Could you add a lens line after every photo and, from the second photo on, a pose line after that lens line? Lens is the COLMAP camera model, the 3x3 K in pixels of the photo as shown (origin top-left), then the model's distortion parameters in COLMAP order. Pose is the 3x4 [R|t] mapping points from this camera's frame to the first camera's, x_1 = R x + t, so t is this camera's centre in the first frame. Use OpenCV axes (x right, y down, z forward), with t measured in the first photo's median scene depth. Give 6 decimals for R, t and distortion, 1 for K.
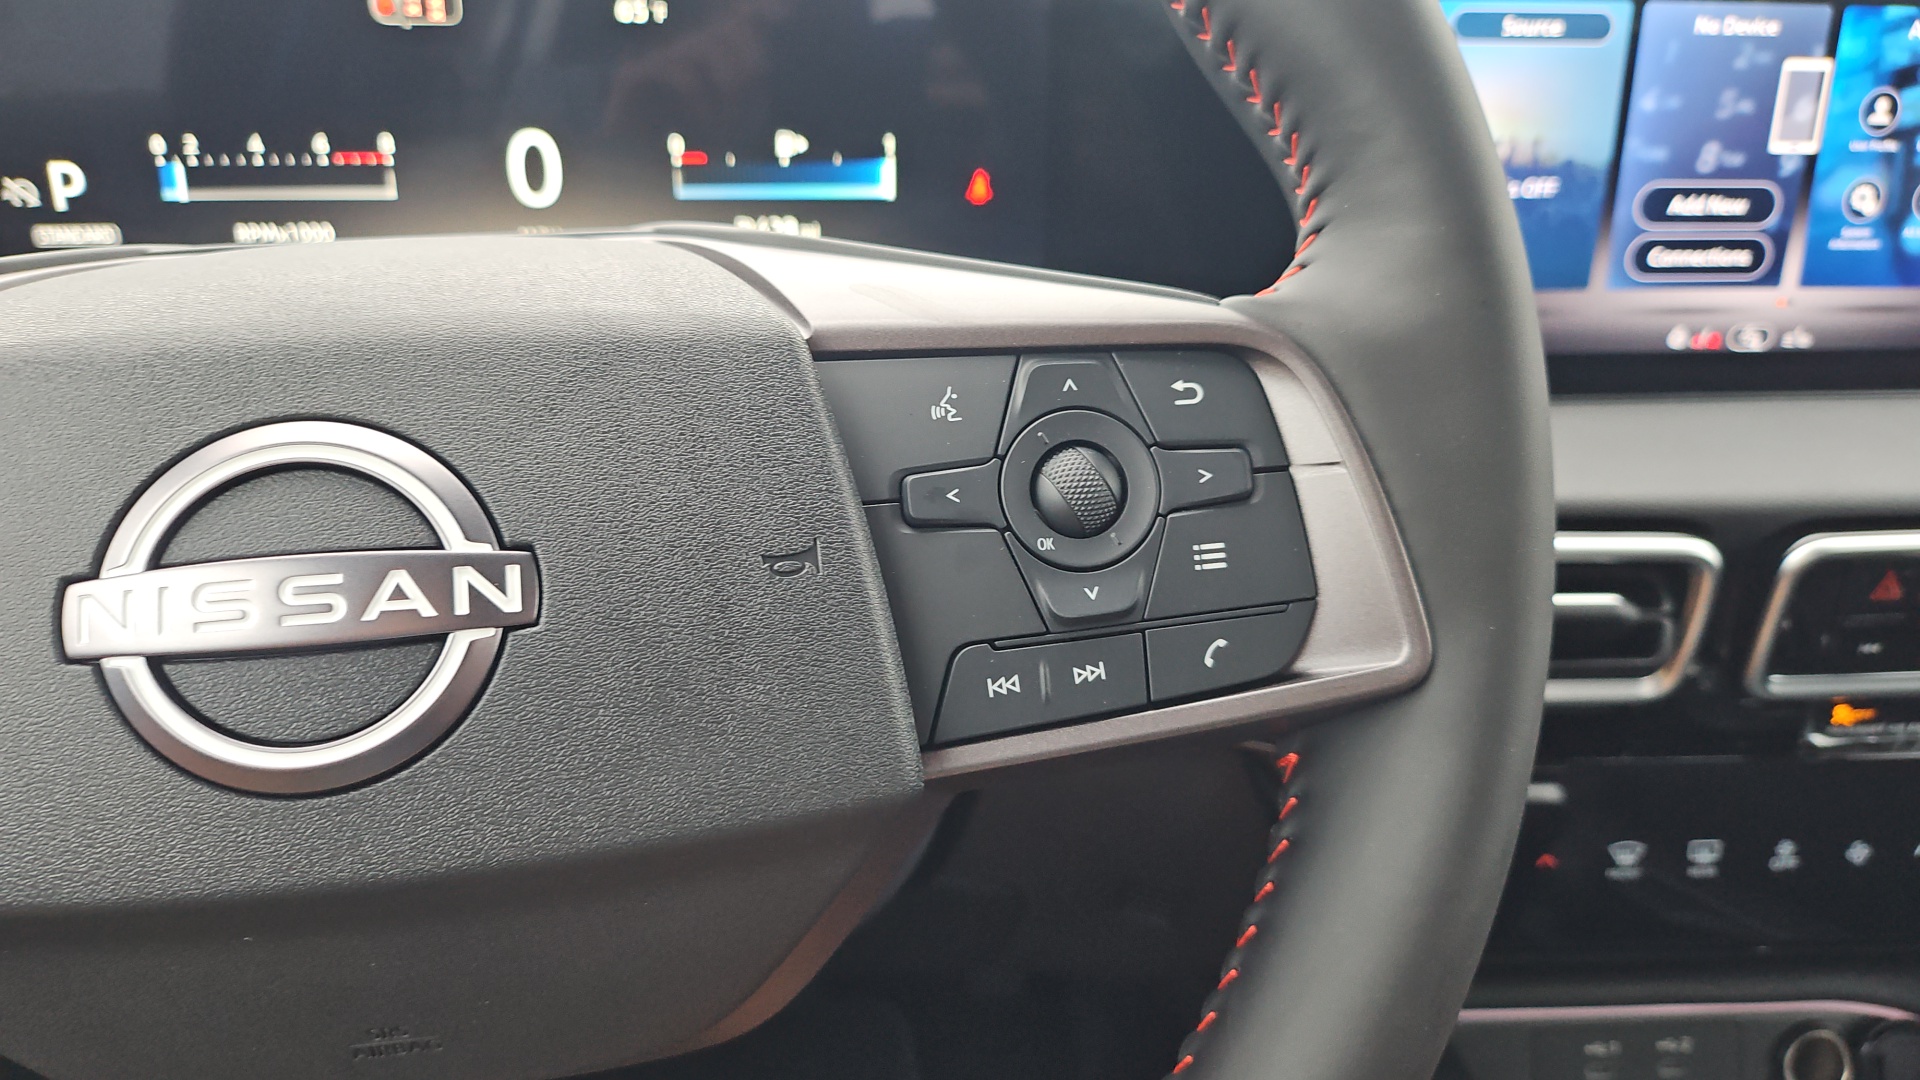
lens RADIAL K [[1438.6, 0, 960.0], [0, 1438.6, 540.0], [0, 0, 1]] dist [0.005560, -0.044073]
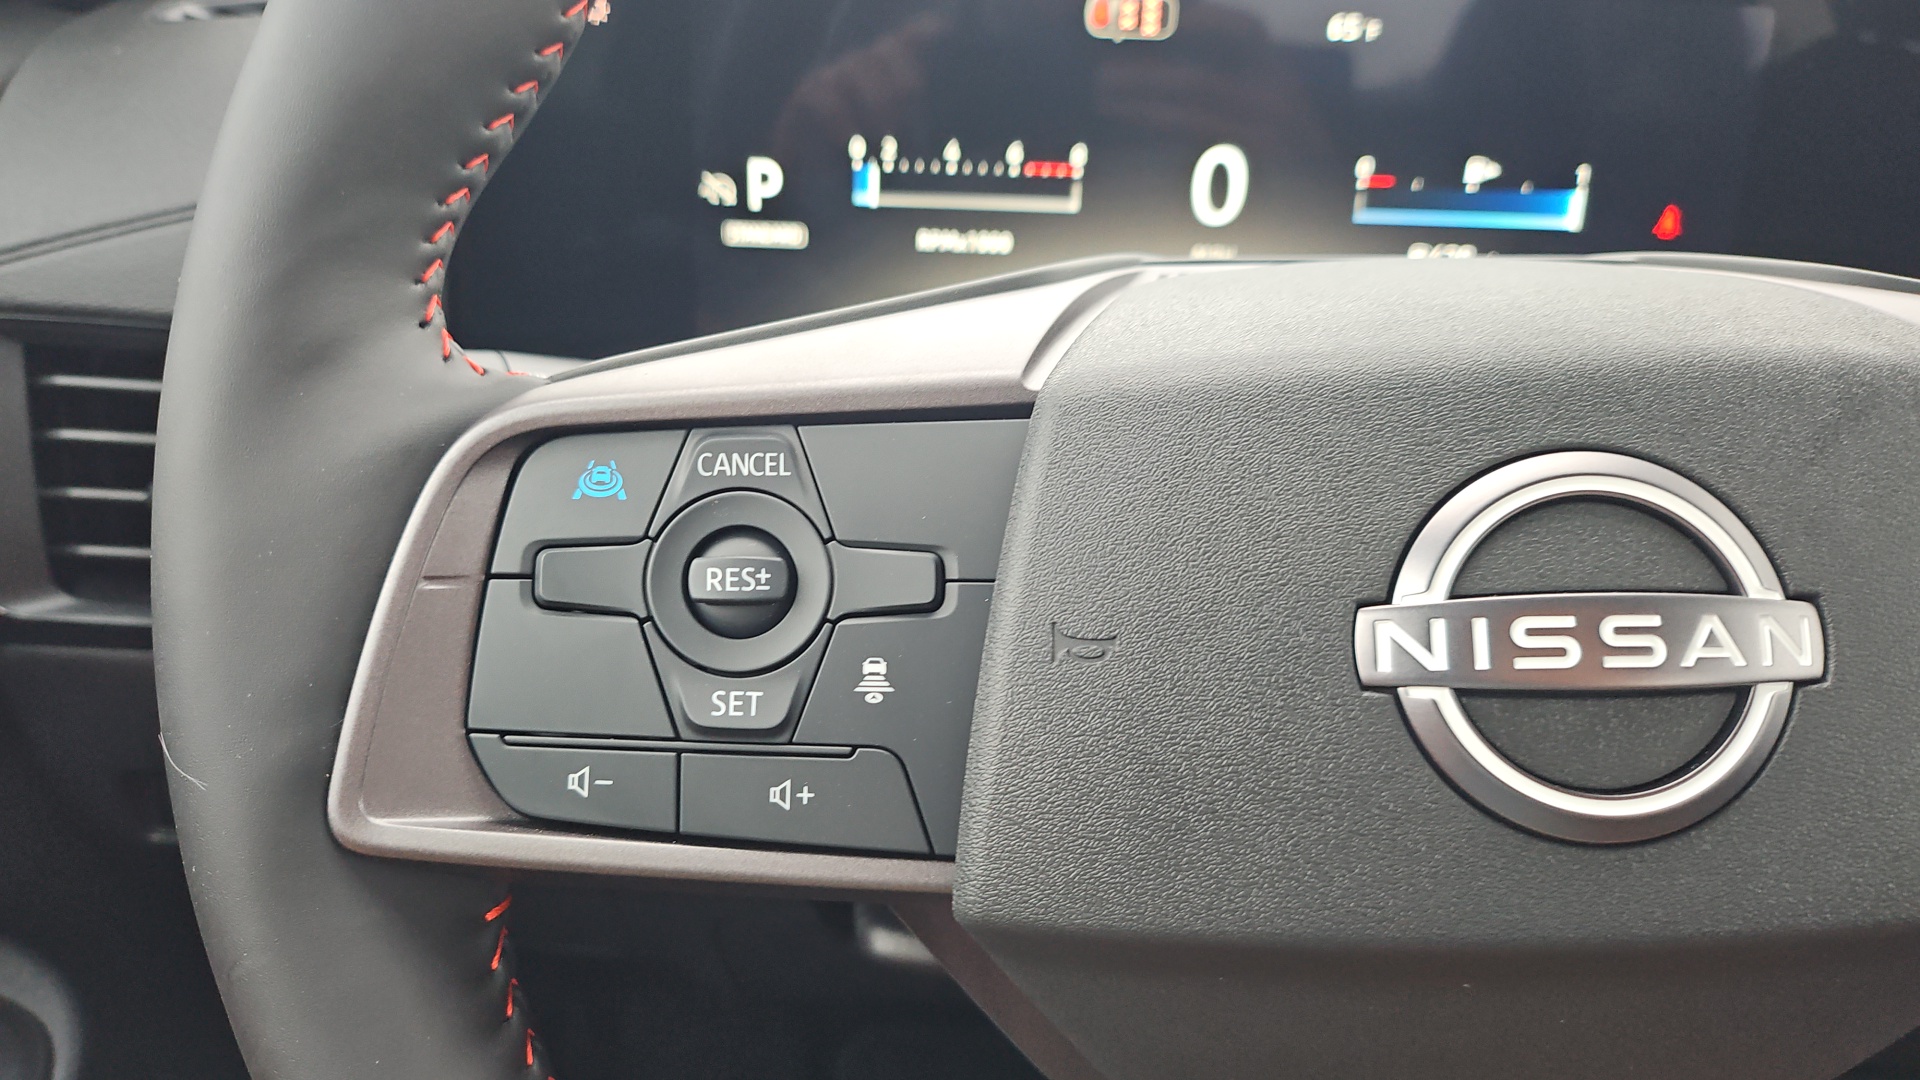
lens RADIAL K [[1450.9, 0, 948.4], [0, 1450.9, 543.1], [0, 0, 1]] dist [0.005583, -0.000255]
pose [[0.993348, 0.060211, -0.098157, -0.369678], [-0.061490, 0.998057, -0.010057, 0.006514], [0.097361, 0.016026, 0.995120, -0.001816]]
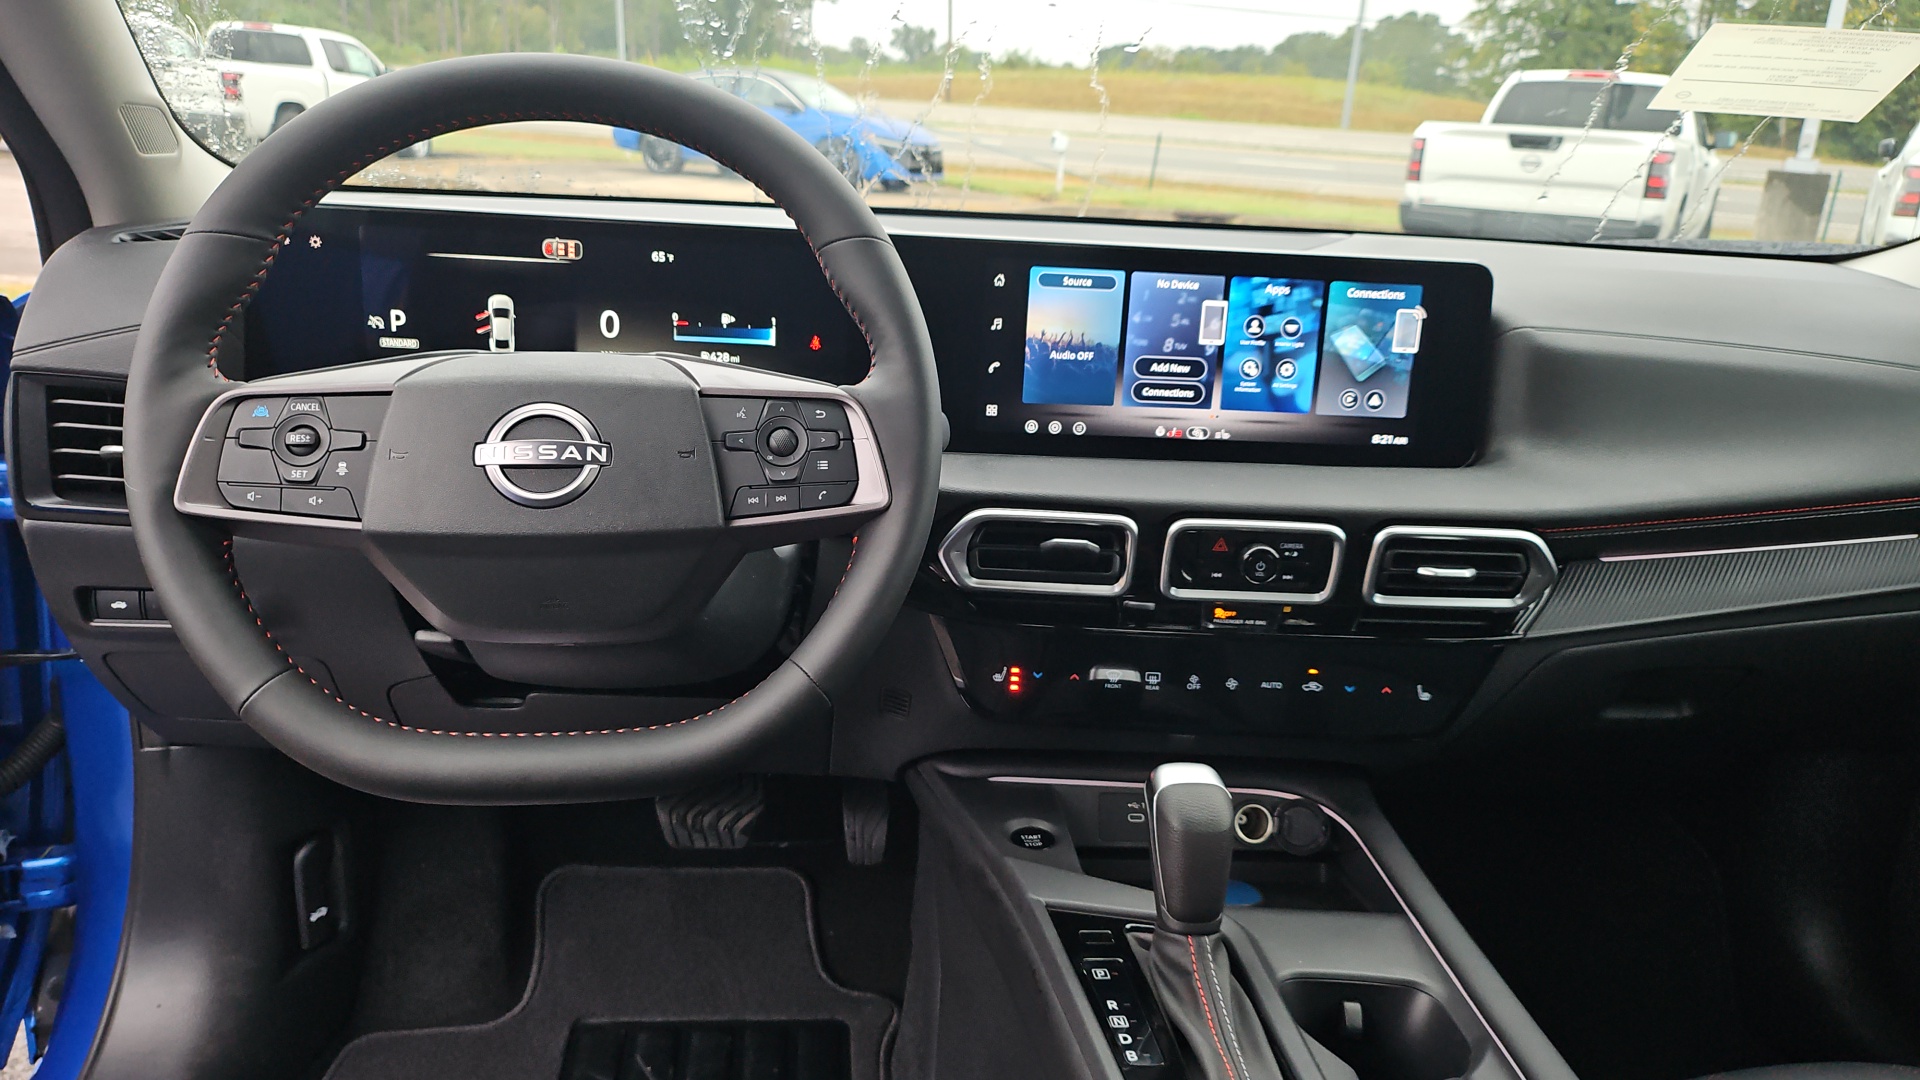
lens RADIAL K [[1380.5, 0, 962.9], [0, 1380.5, 547.8], [0, 0, 1]] dist [0.012139, 0.001587]
pose [[0.998694, 0.050607, -0.006947, 0.275186], [-0.051012, 0.995149, -0.084119, 0.231995], [0.002657, 0.084364, 0.996431, -1.075135]]
